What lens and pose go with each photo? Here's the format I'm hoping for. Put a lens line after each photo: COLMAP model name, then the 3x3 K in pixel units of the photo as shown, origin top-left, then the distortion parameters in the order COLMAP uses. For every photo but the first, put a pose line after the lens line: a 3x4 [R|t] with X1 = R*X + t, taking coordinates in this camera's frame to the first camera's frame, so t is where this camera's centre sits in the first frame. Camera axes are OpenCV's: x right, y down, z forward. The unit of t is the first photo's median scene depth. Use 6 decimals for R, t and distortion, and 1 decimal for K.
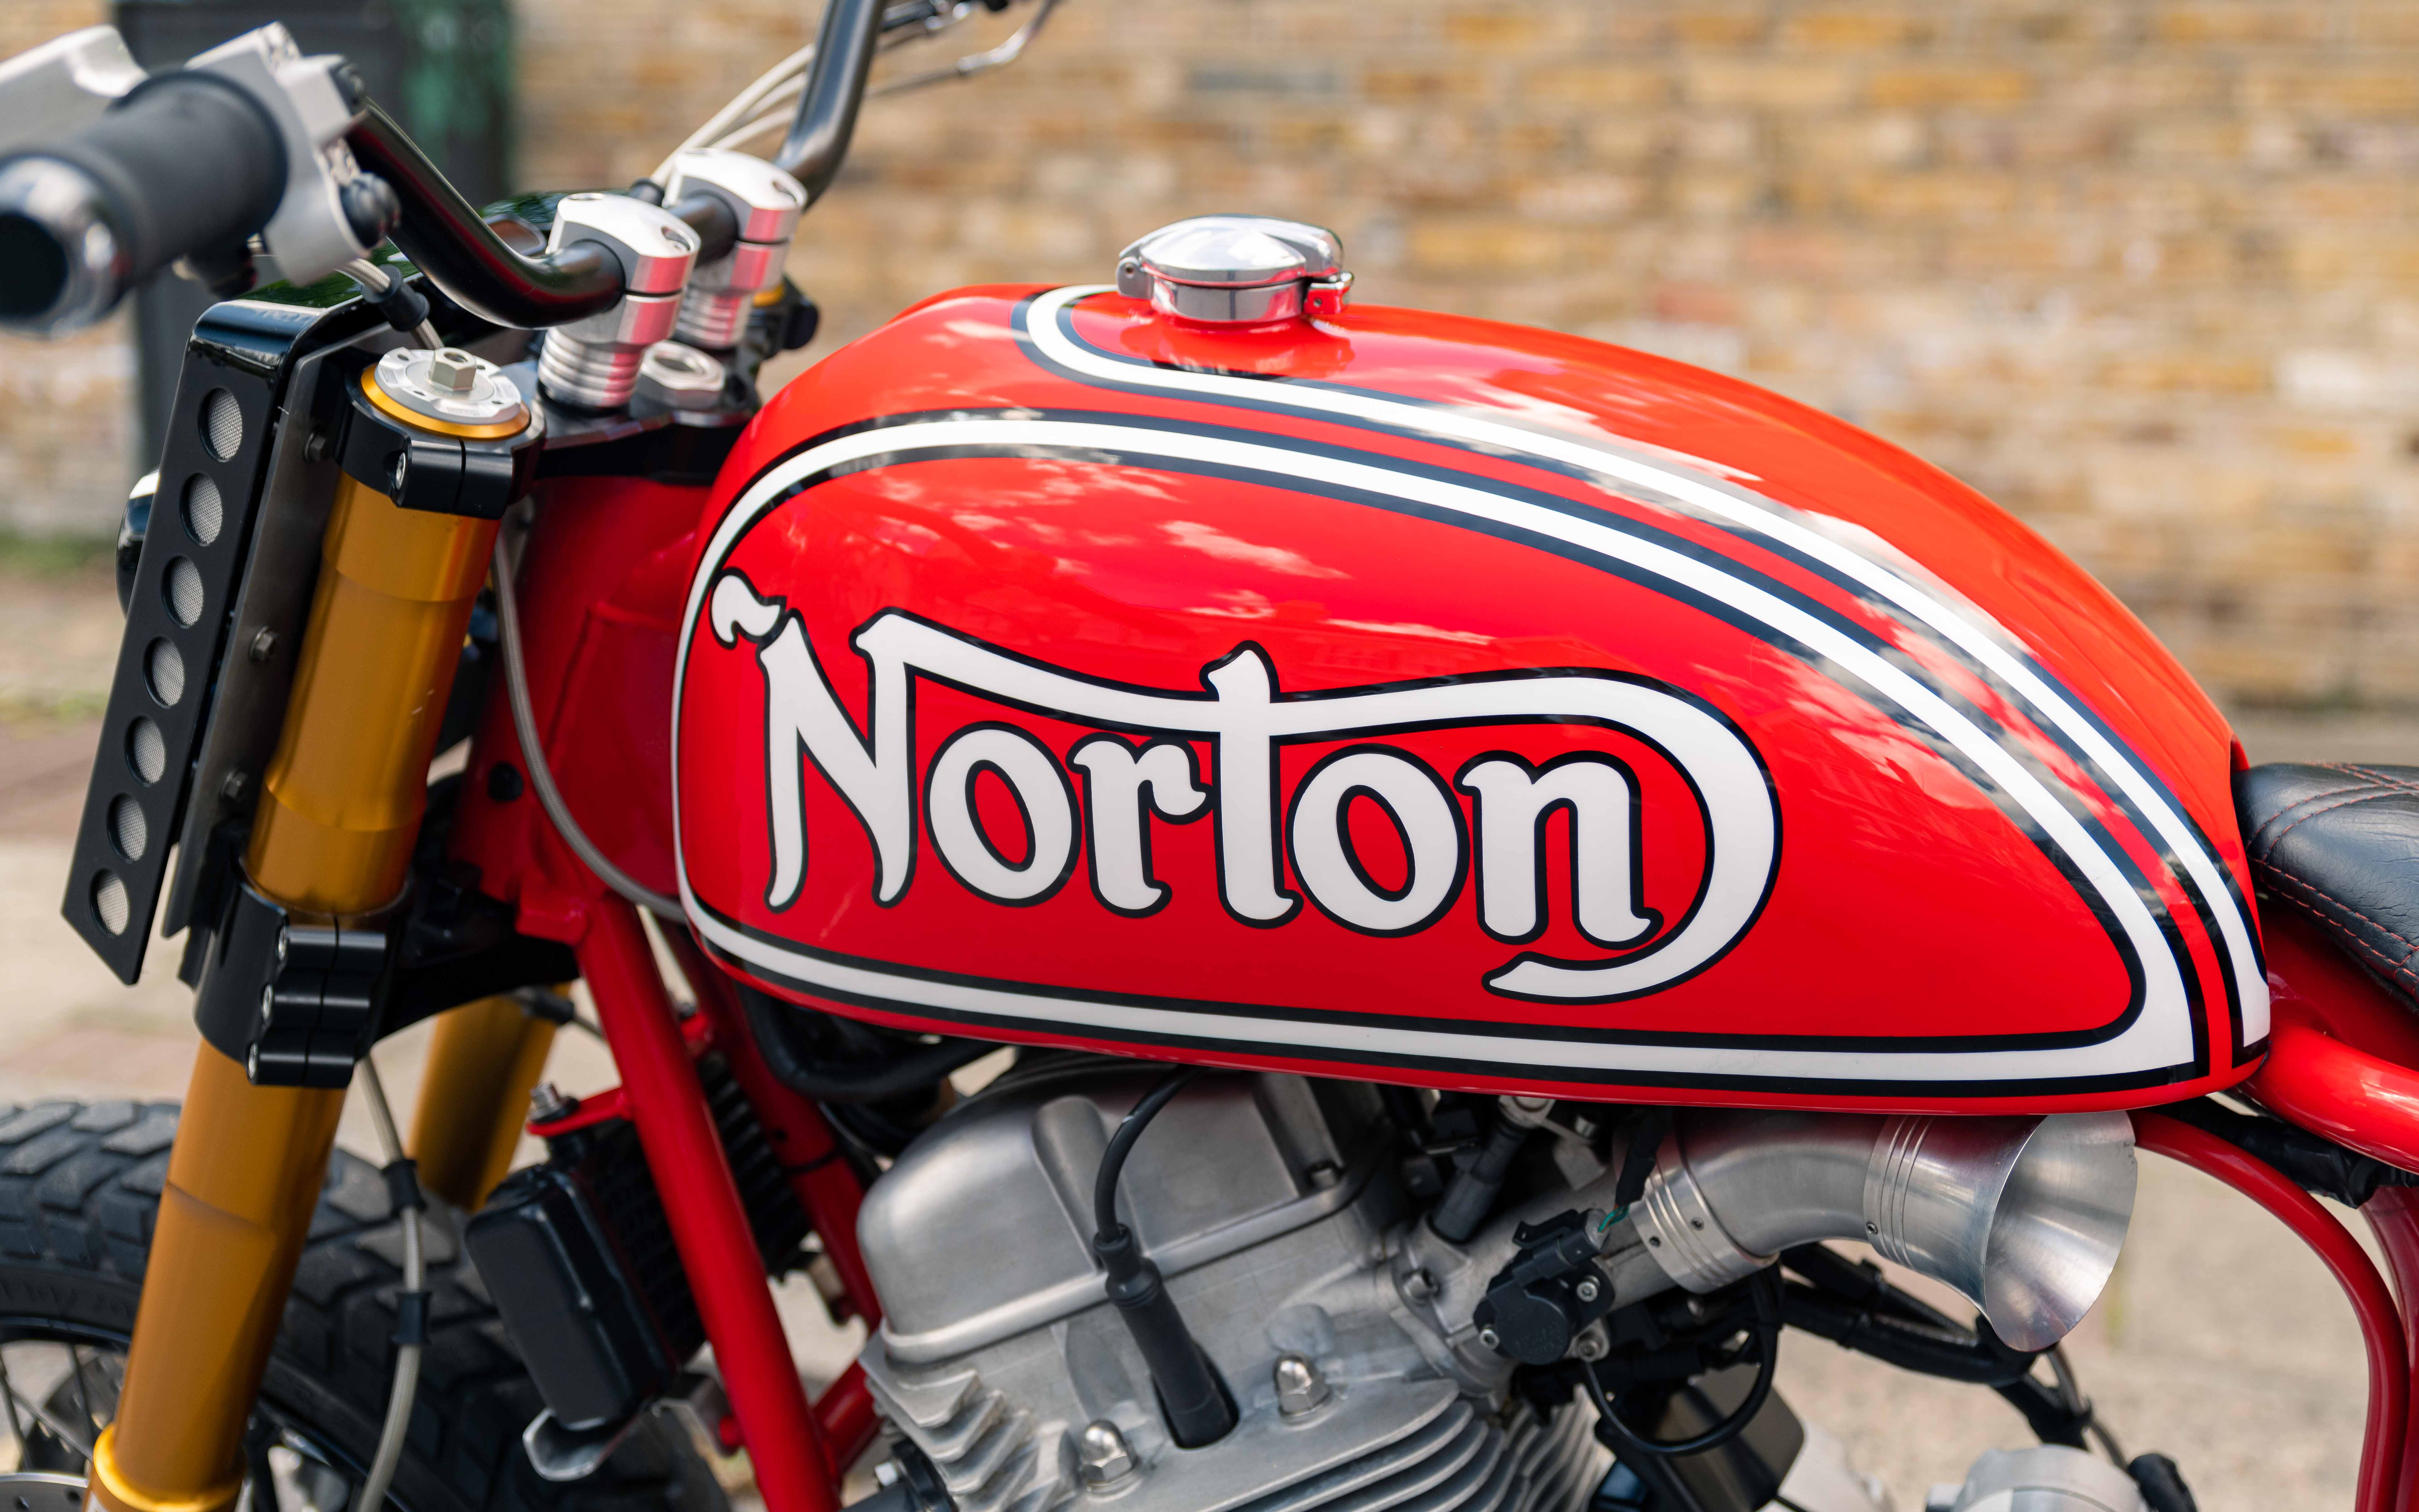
lens RADIAL K [[2975.5, 0, 1137.5], [0, 2975.5, 576.7], [0, 0, 1]] dist [0.027745, 0.000000]
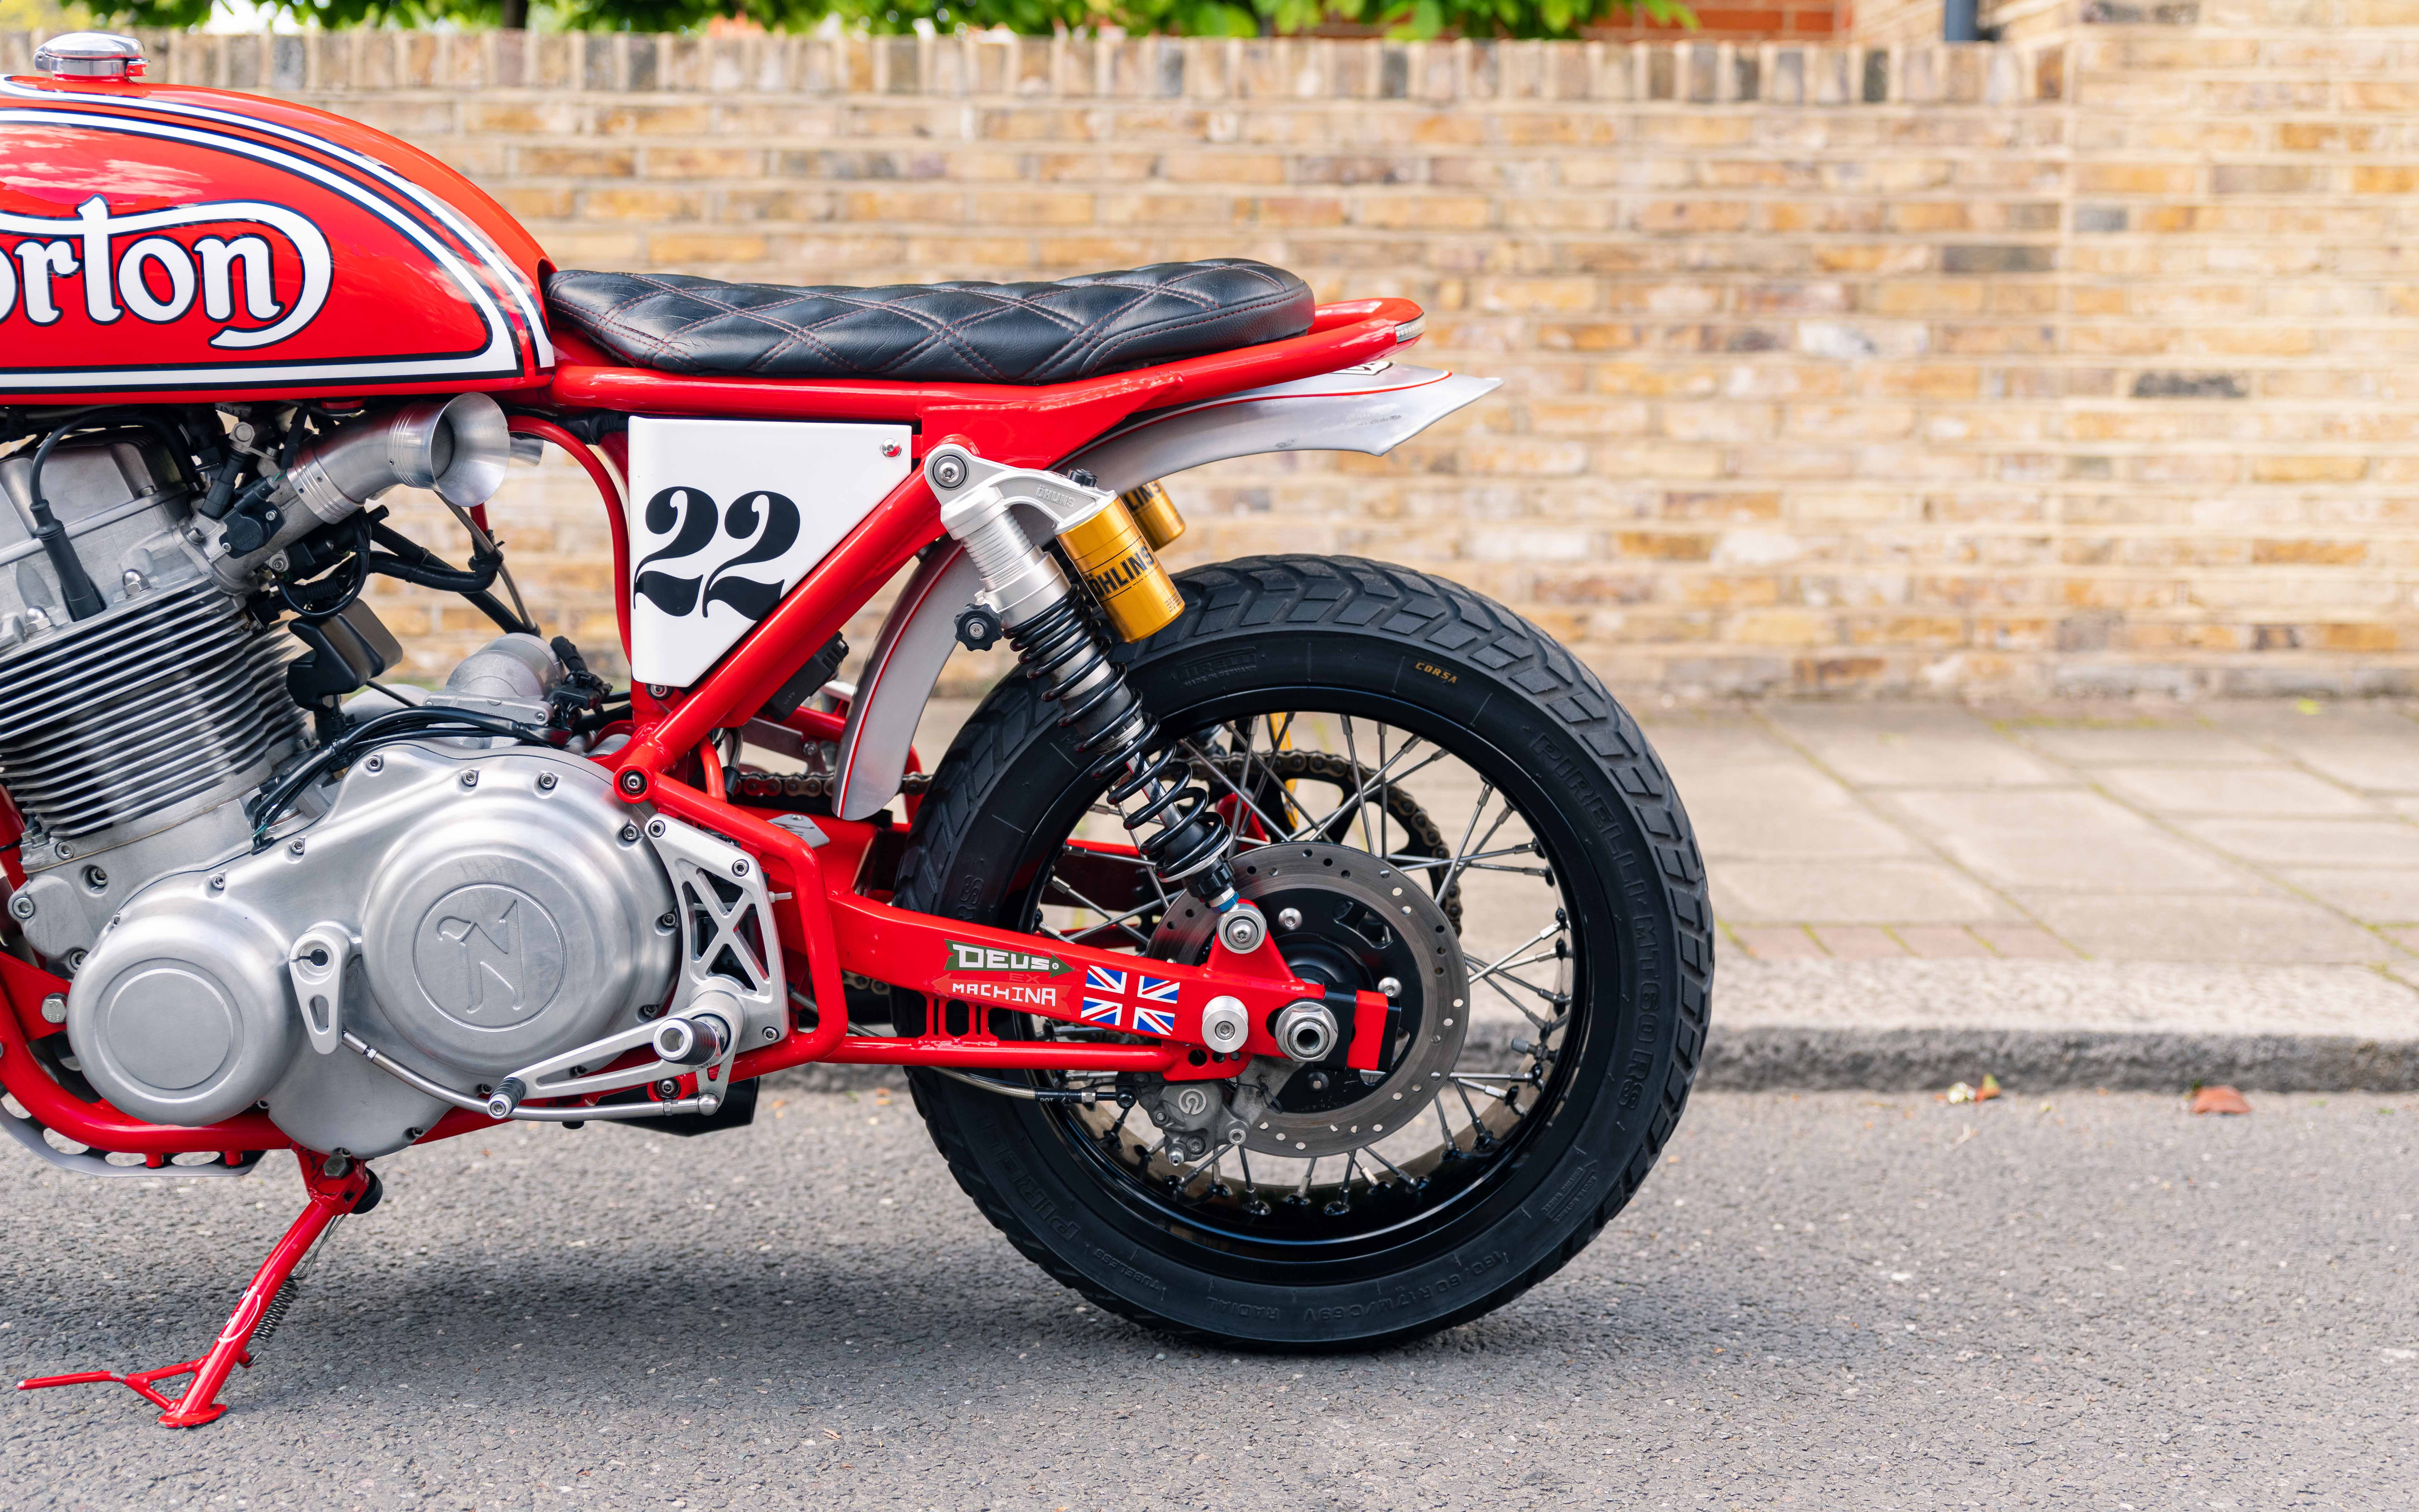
lens RADIAL K [[2869.5, 0, 1099.6], [0, 2869.5, 573.0], [0, 0, 1]] dist [0.011956, 0.000000]
pose [[0.944254, -0.017544, 0.328750, 0.029450], [0.052410, 0.993855, -0.097496, 0.489711], [-0.325020, 0.109291, 0.939371, -1.109391]]
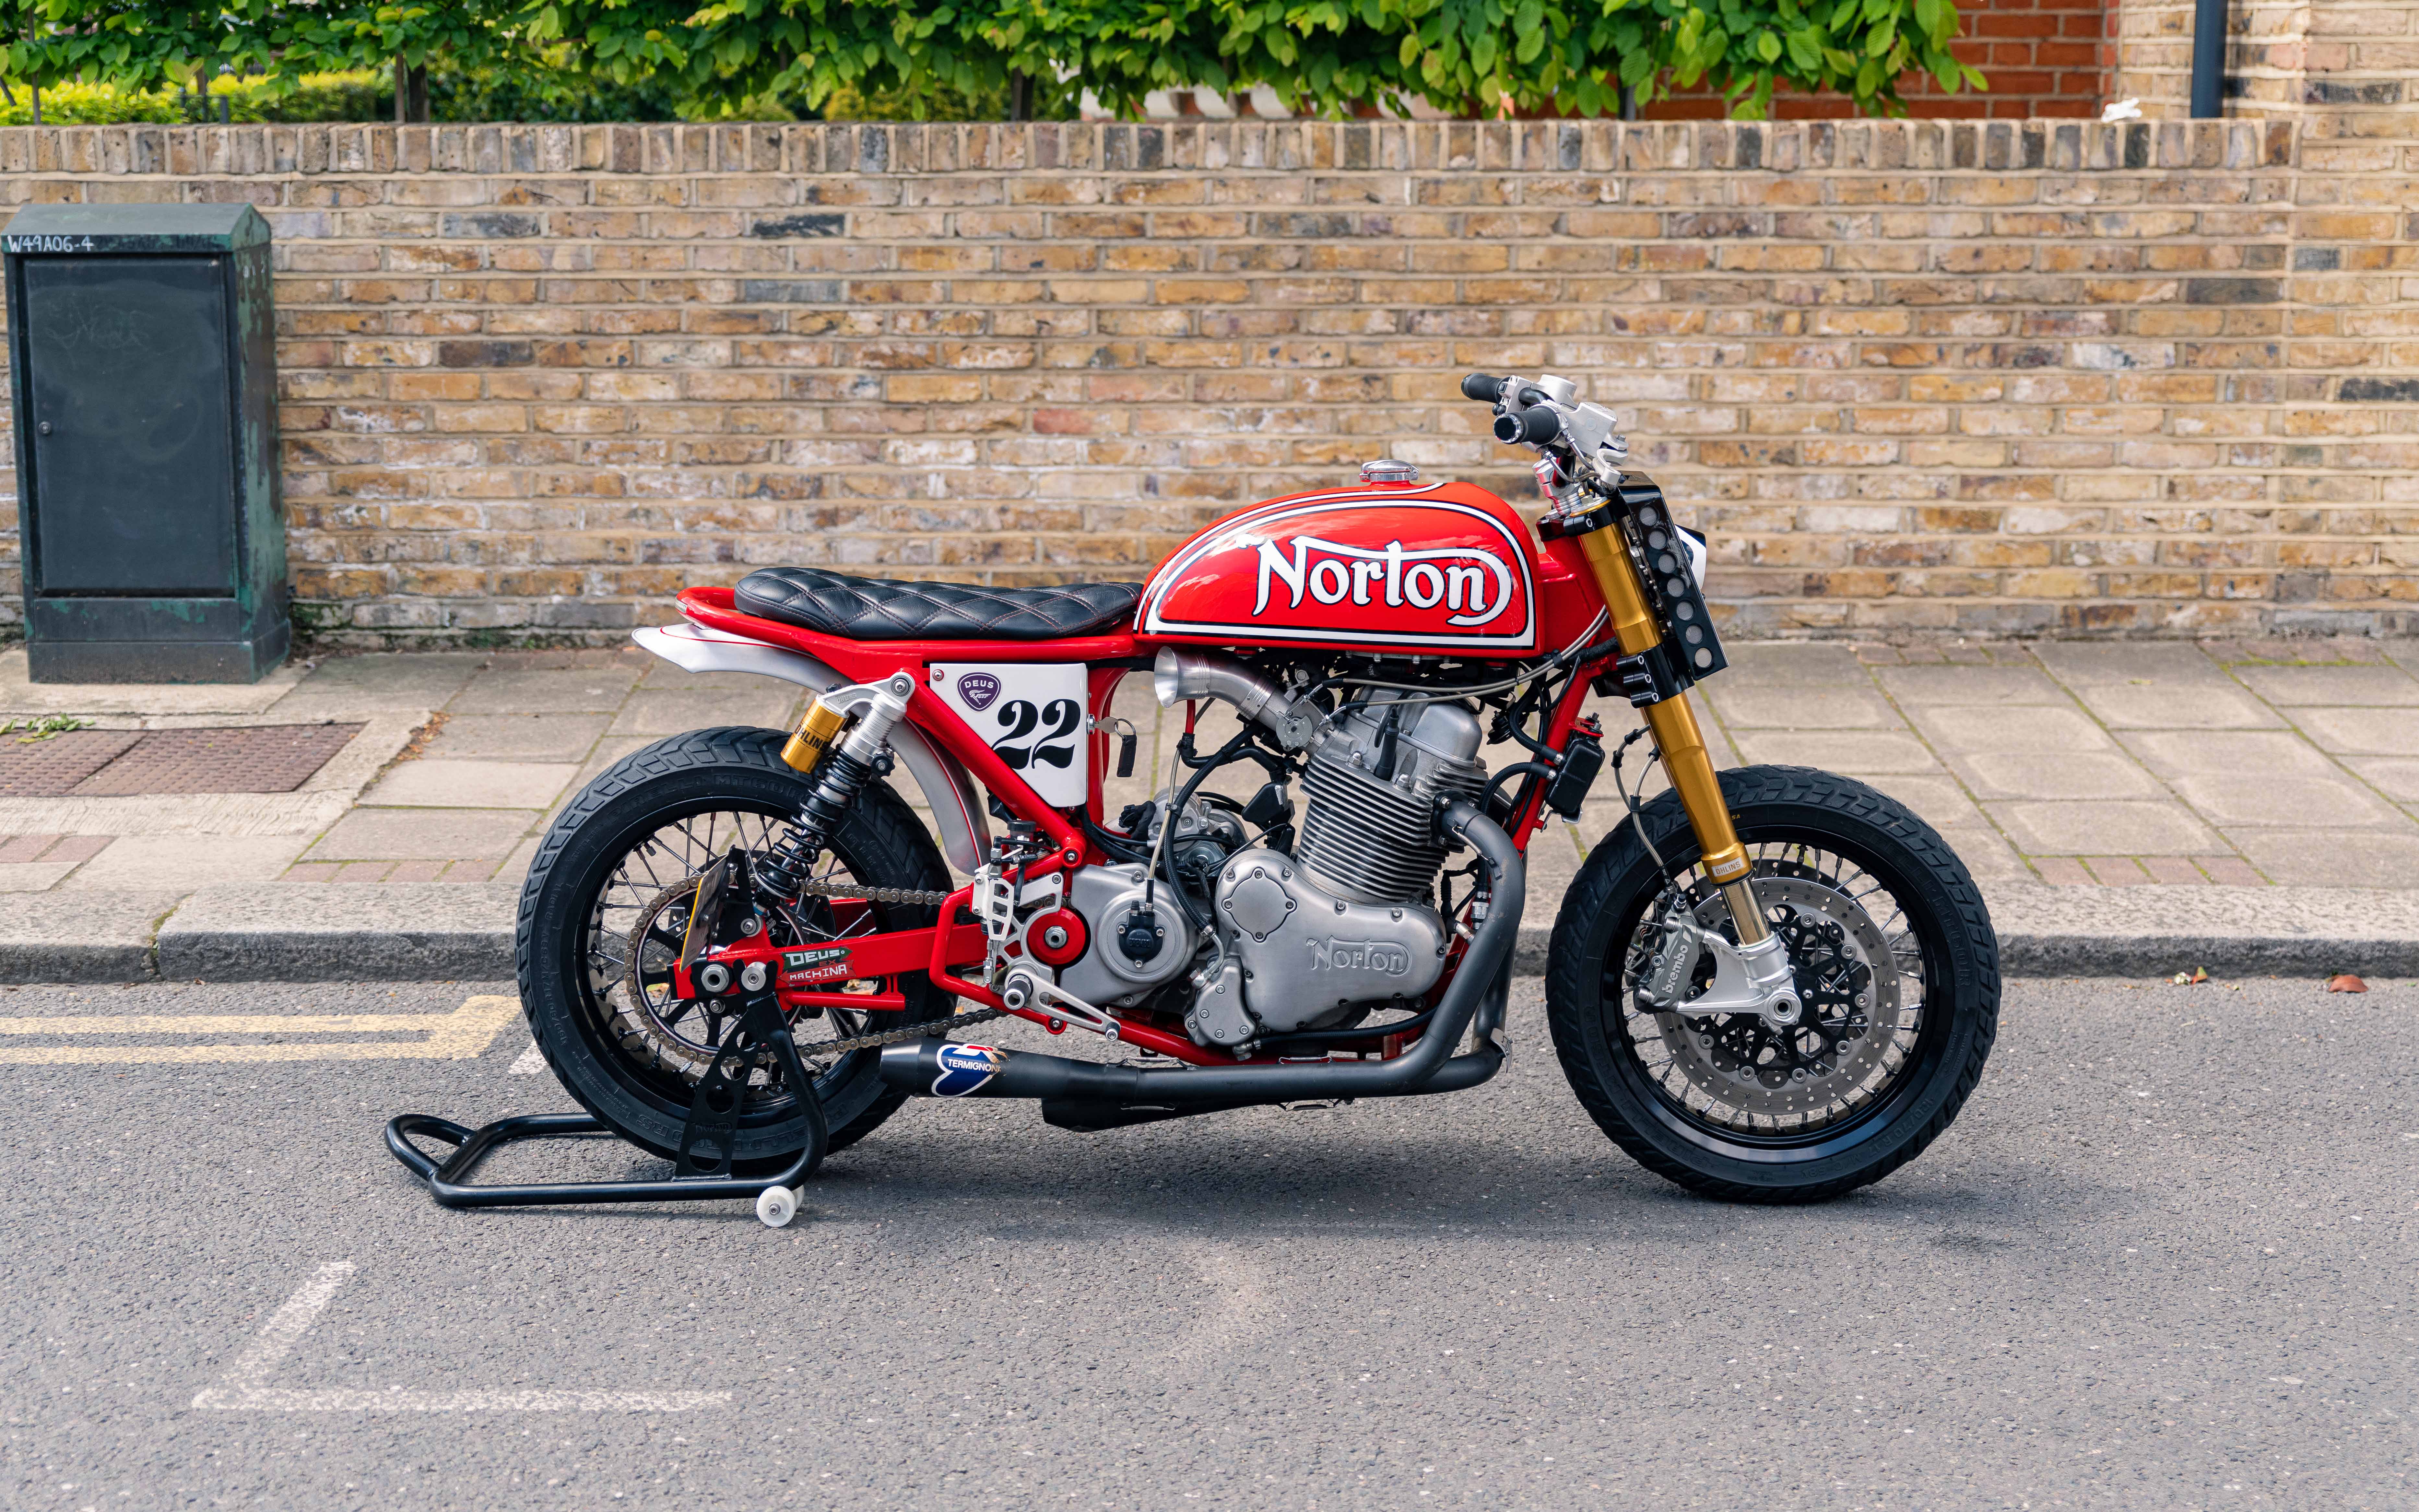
lens RADIAL K [[3255.9, 0, 1099.4], [0, 3255.9, 586.5], [0, 0, 1]] dist [0.010484, 0.000000]
pose [[0.955847, -0.052673, 0.289105, -1.370336], [0.058023, 0.998266, -0.009962, 0.088962], [-0.288079, 0.026297, 0.957245, -3.170134]]
